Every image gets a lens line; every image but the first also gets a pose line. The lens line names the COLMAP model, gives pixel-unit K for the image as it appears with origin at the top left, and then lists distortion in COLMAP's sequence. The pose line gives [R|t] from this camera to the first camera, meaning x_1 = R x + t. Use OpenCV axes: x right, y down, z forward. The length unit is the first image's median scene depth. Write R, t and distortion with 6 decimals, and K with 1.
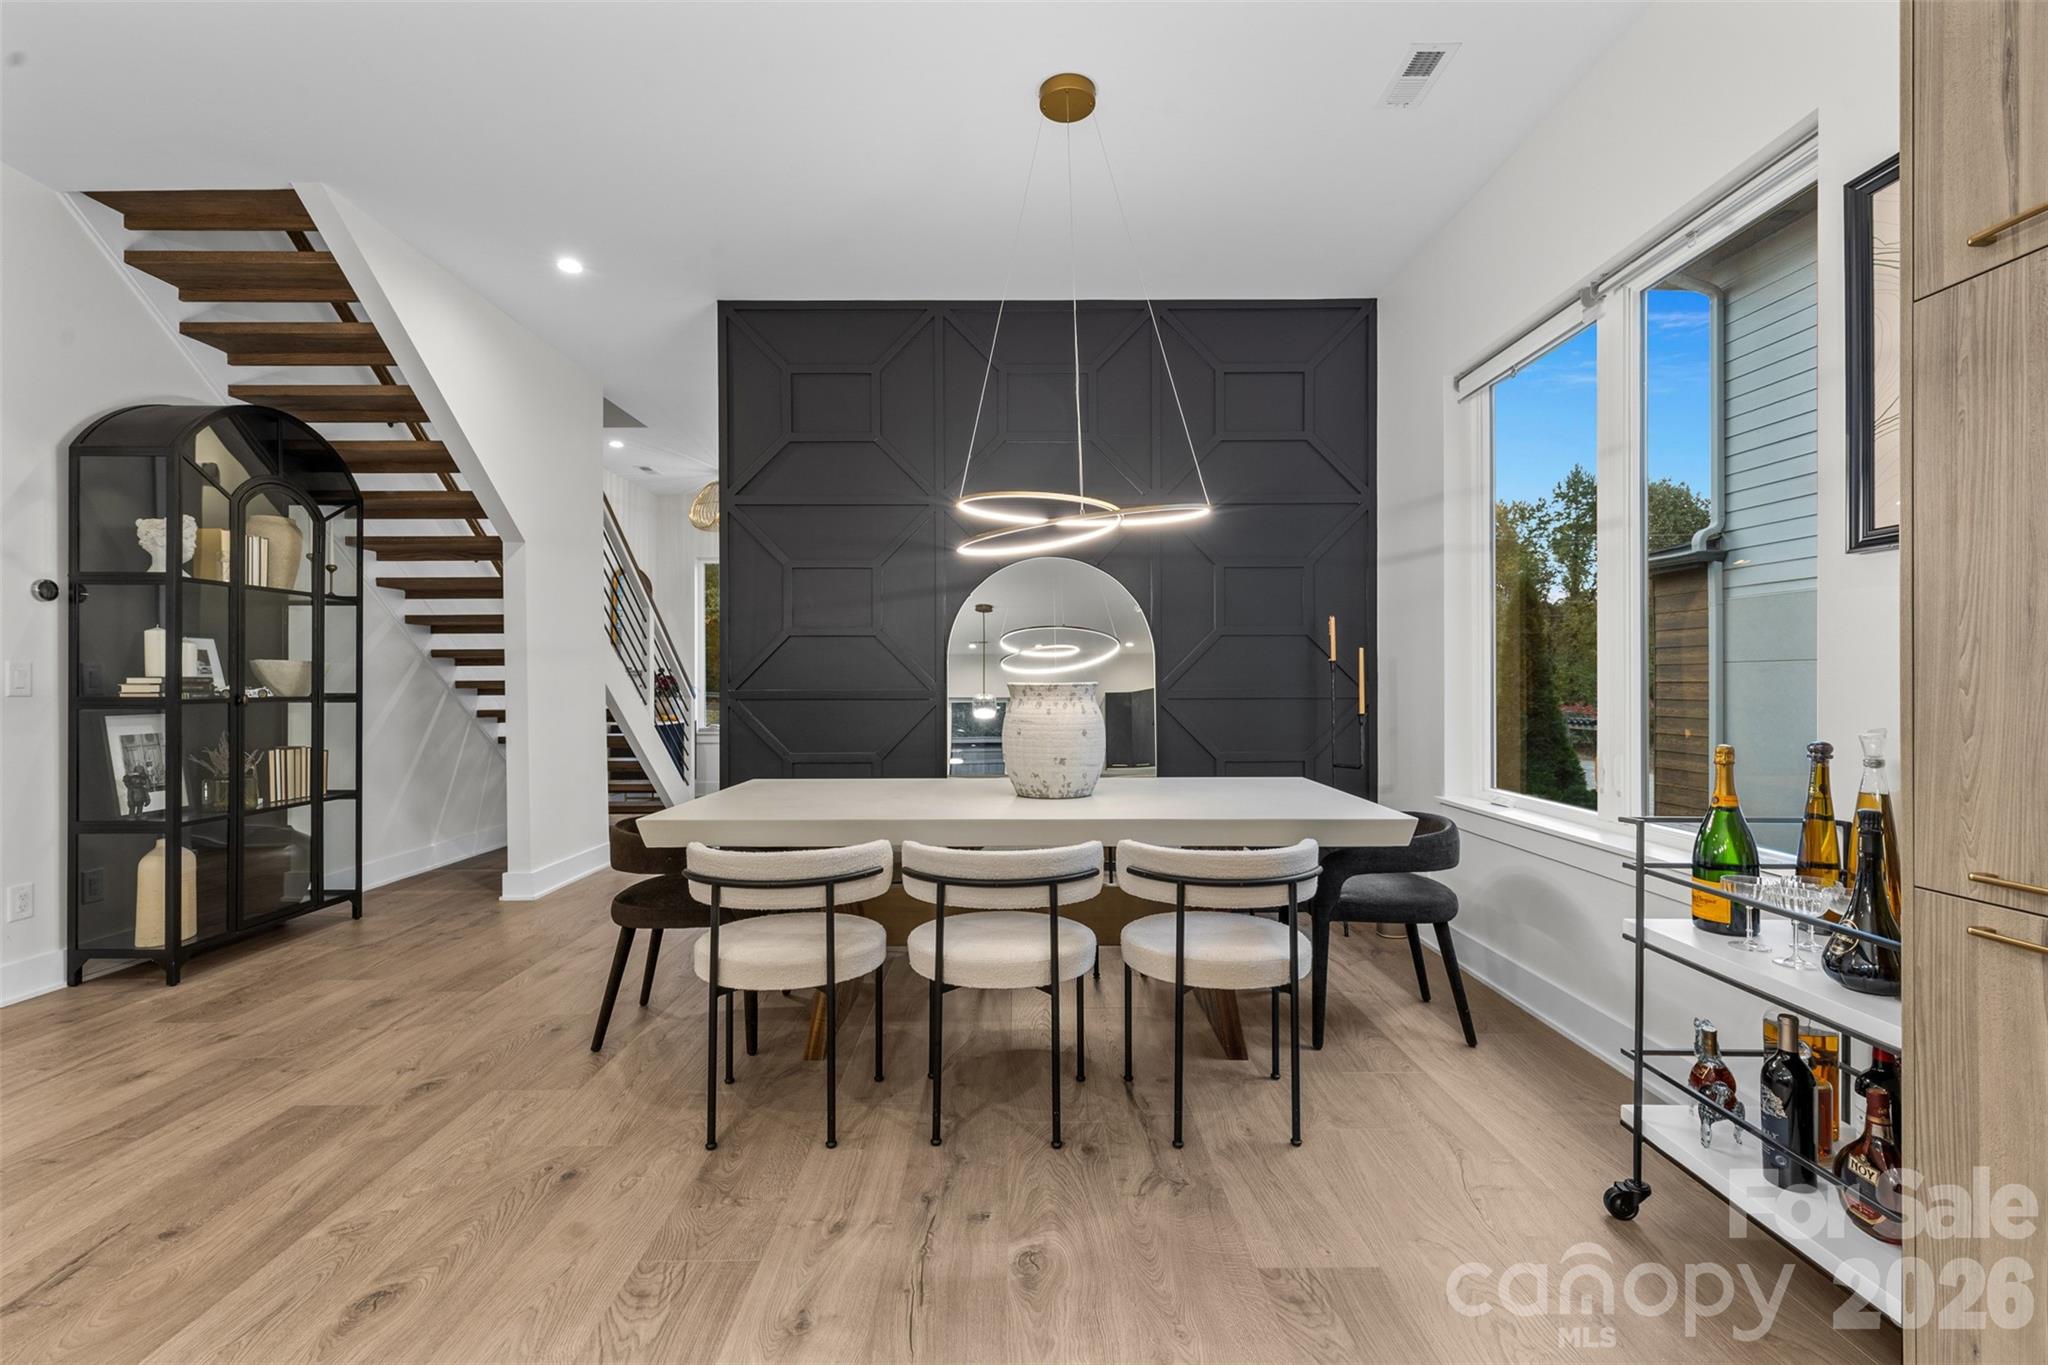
lens RADIAL K [[917.3, 0, 1021.7], [0, 917.3, 682.4], [0, 0, 1]] dist [0.006168, 0.000060]
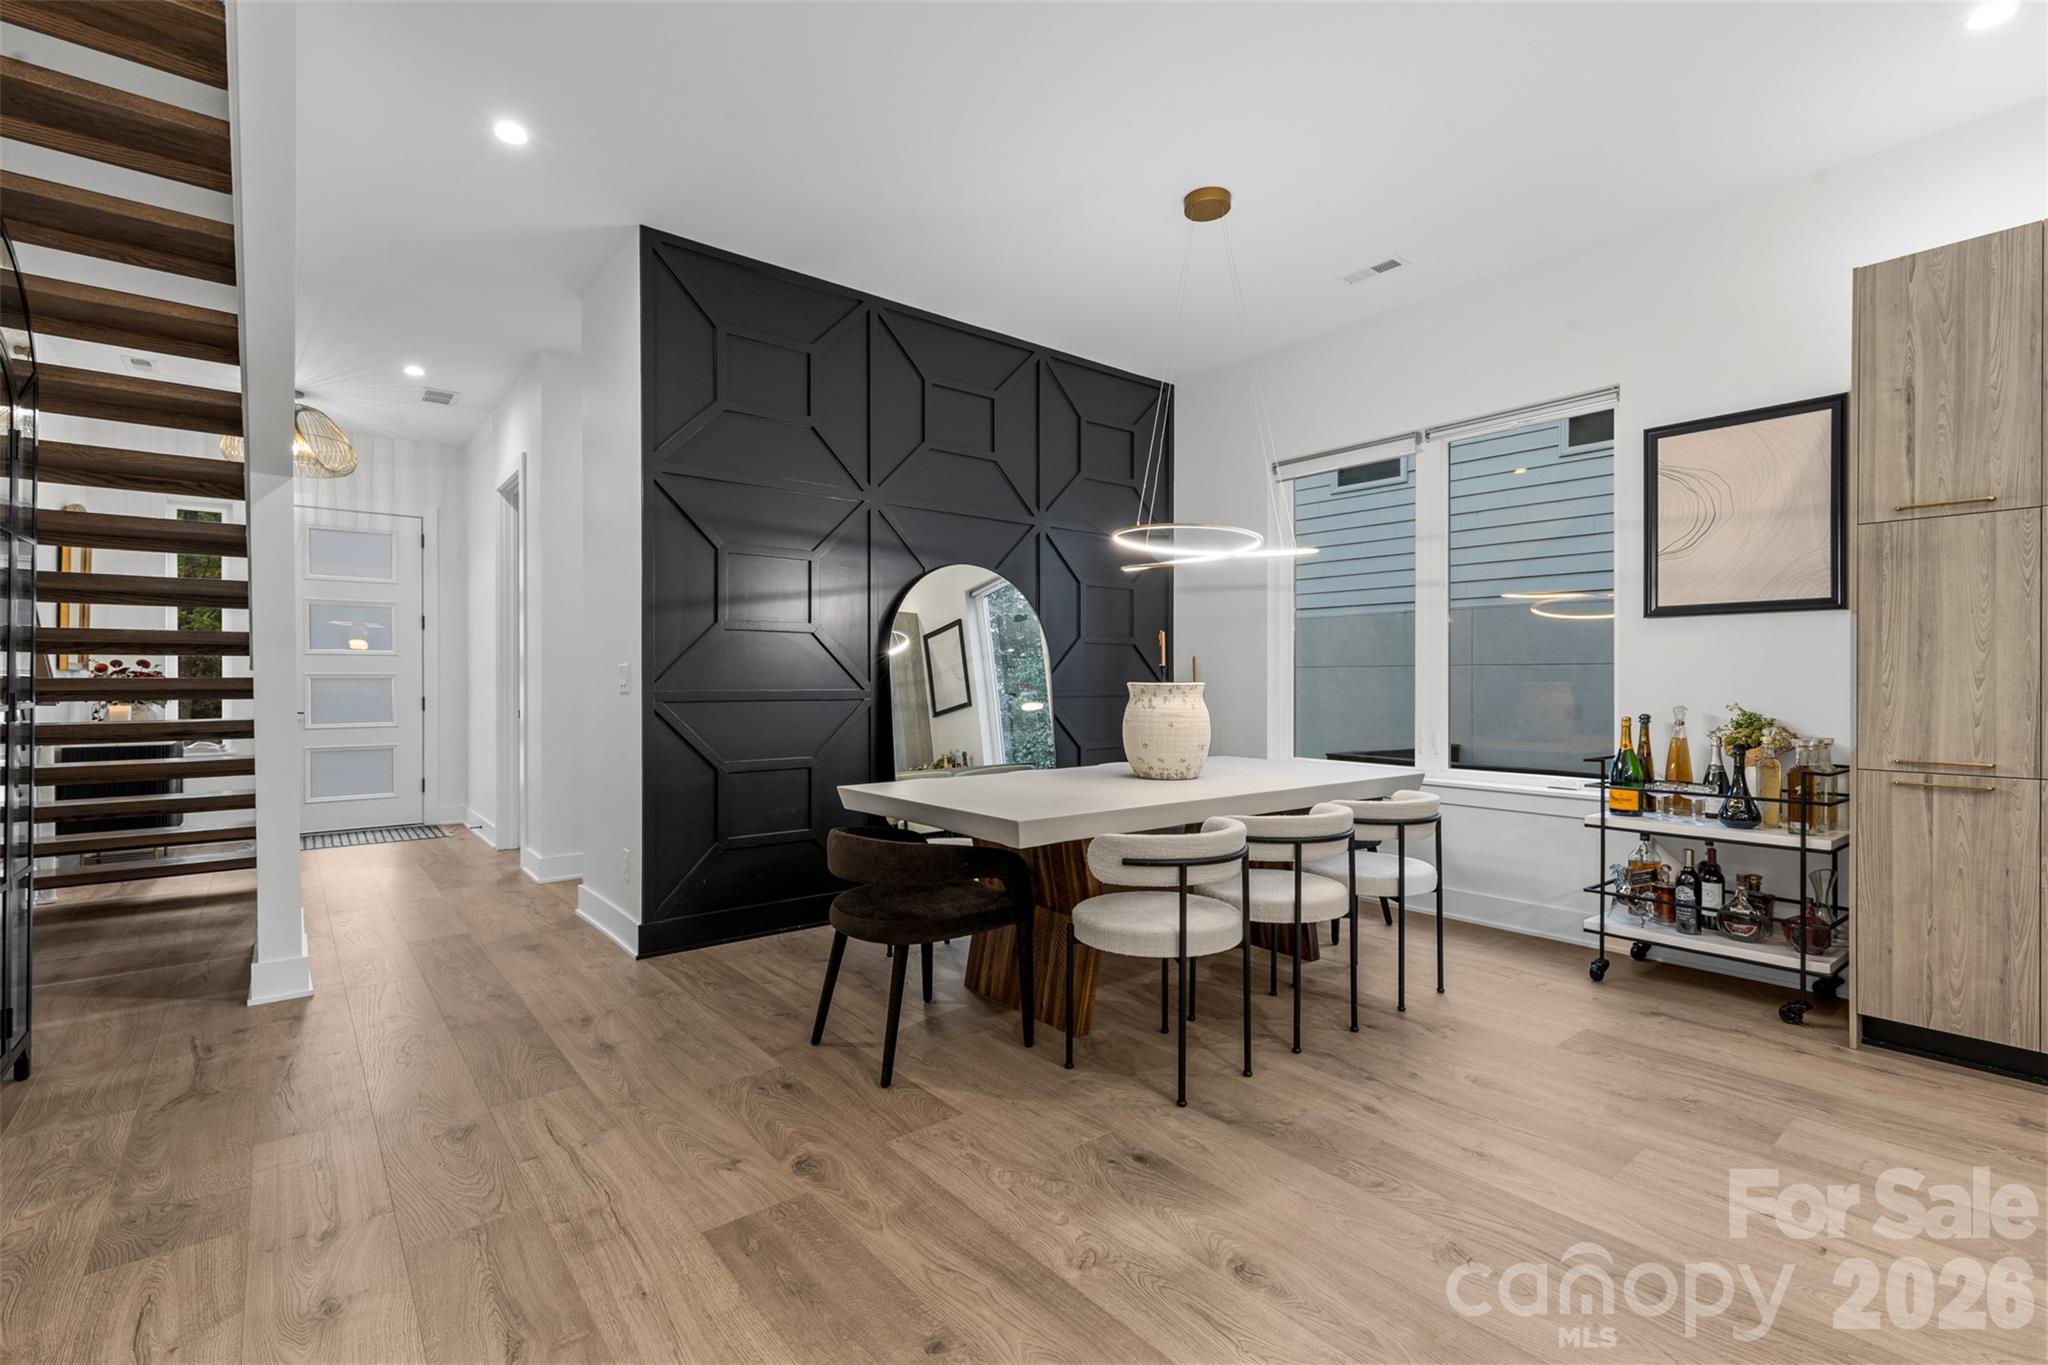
lens RADIAL K [[917.3, 0, 1021.7], [0, 917.3, 682.4], [0, 0, 1]] dist [0.006168, 0.000060]
pose [[0.779951, 0.001832, 0.625838, -0.845291], [-0.002063, 0.999998, -0.000356, 0.000584], [-0.625838, -0.001014, 0.779953, 0.188575]]
